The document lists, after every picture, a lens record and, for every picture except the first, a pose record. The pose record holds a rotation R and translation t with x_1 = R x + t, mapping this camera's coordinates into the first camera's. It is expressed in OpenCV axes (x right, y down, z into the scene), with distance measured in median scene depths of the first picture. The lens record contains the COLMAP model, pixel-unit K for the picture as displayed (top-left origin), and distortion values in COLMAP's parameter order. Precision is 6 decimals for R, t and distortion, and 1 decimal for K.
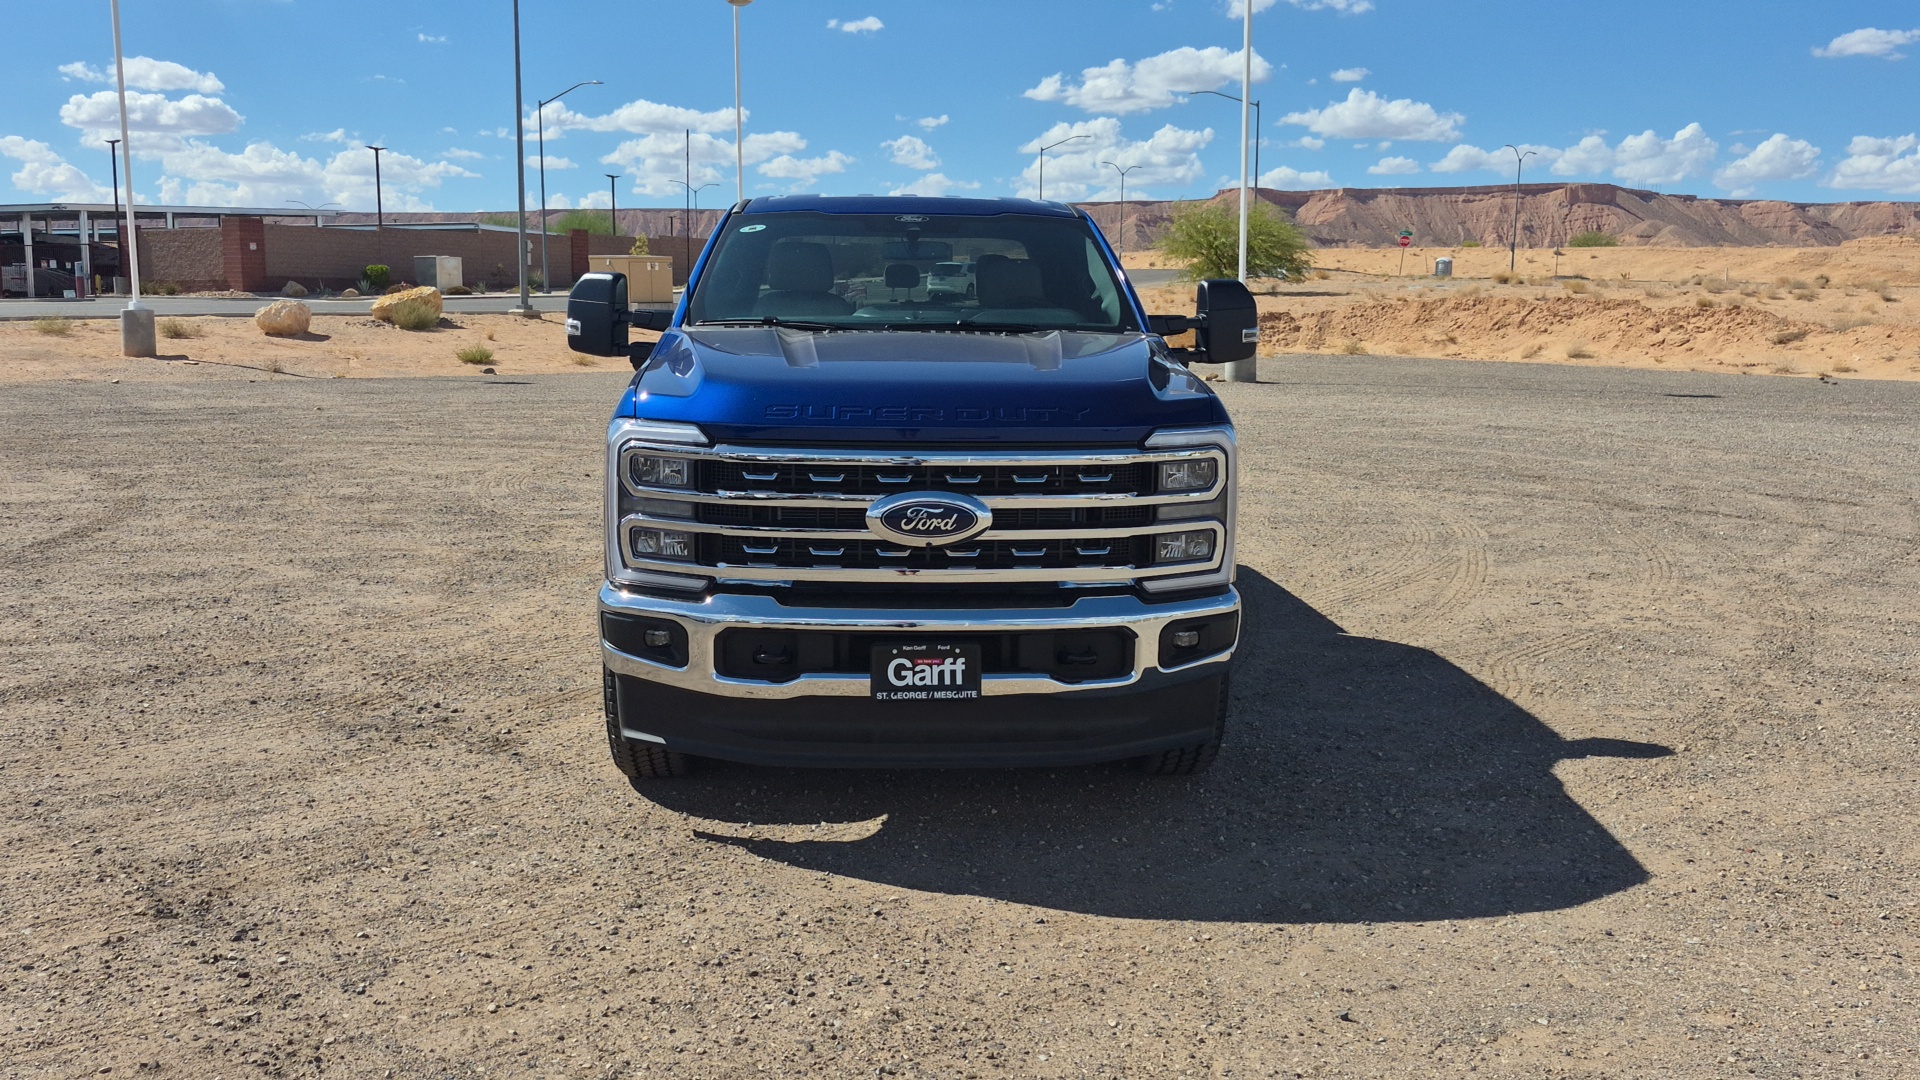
lens RADIAL K [[1670.7, 0, 939.9], [0, 1670.7, 547.7], [0, 0, 1]] dist [0.082364, -0.110789]
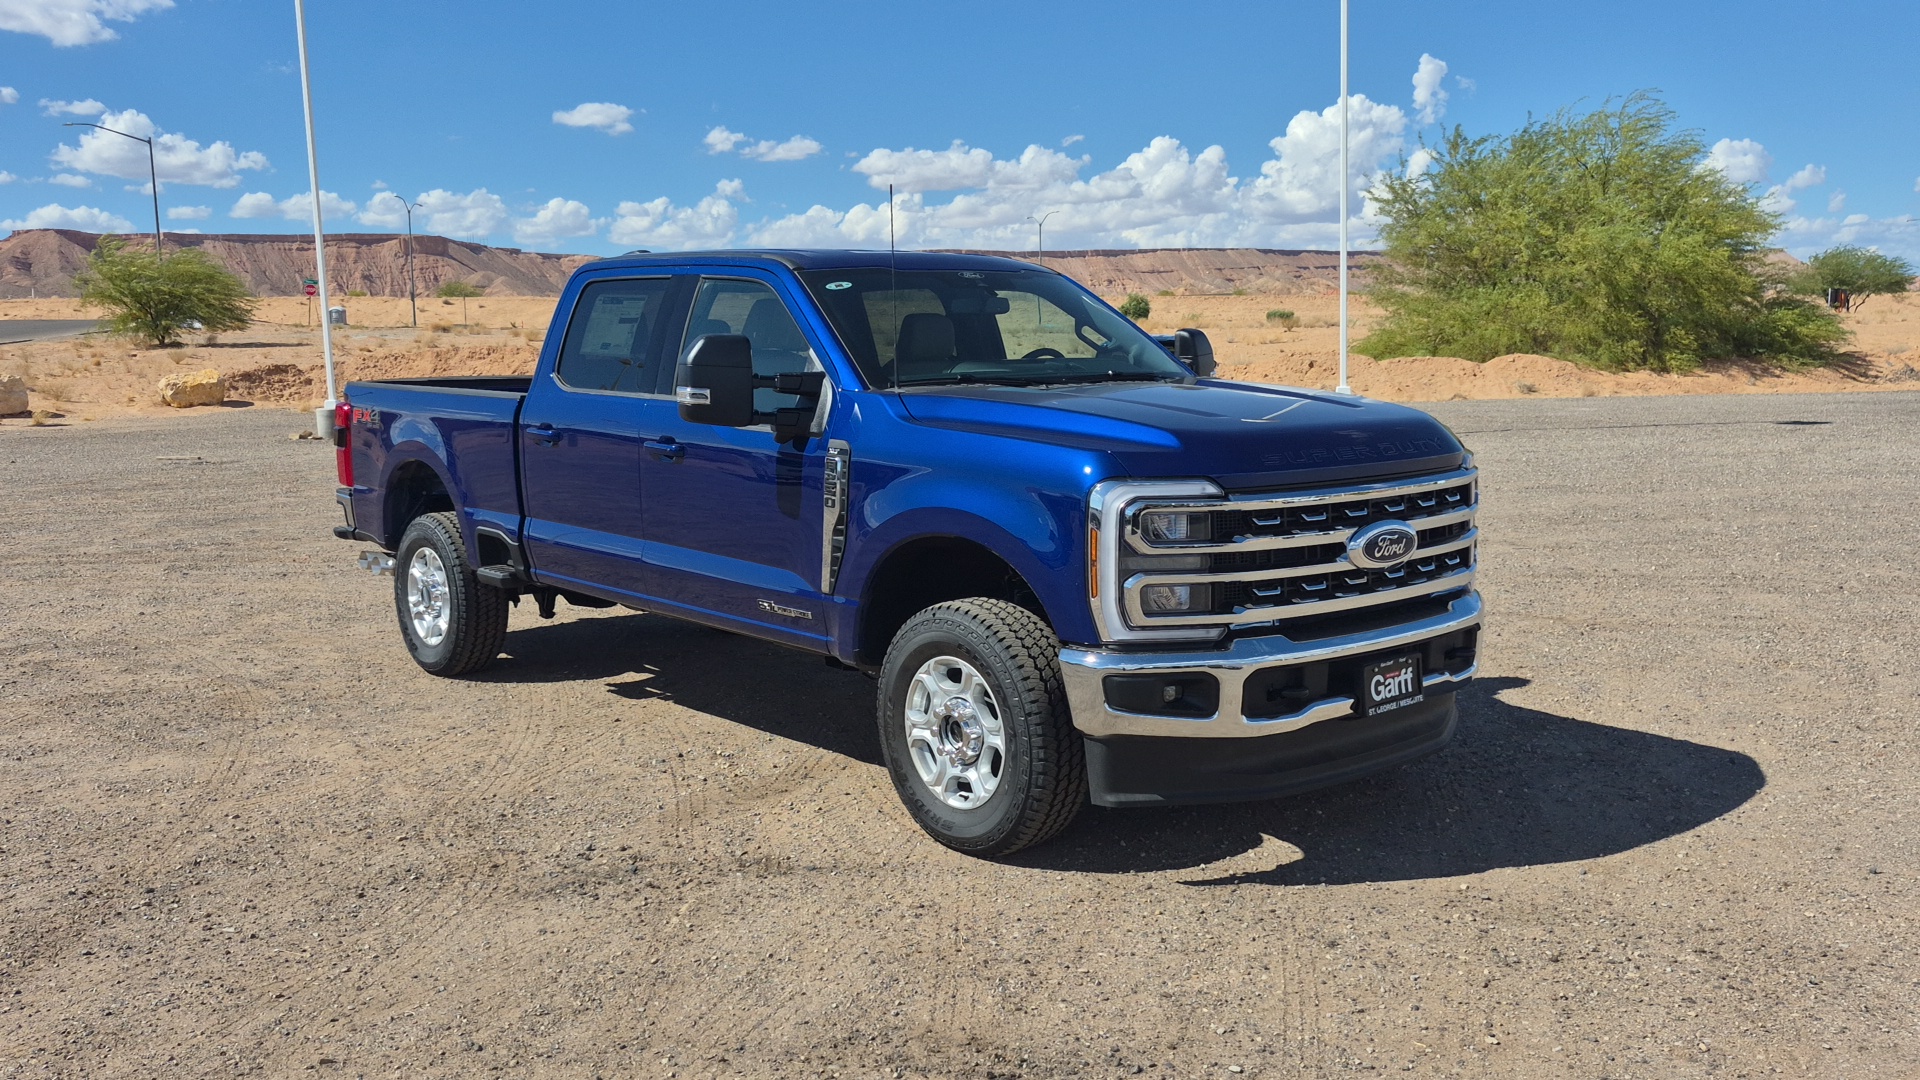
lens RADIAL K [[1670.7, 0, 947.0], [0, 1670.7, 535.1], [0, 0, 1]] dist [0.082364, -0.110789]
pose [[0.784754, -0.093147, 0.612768, -0.885118], [0.114767, 0.993384, 0.004026, -0.060045], [-0.609089, 0.067167, 0.790252, 0.286825]]
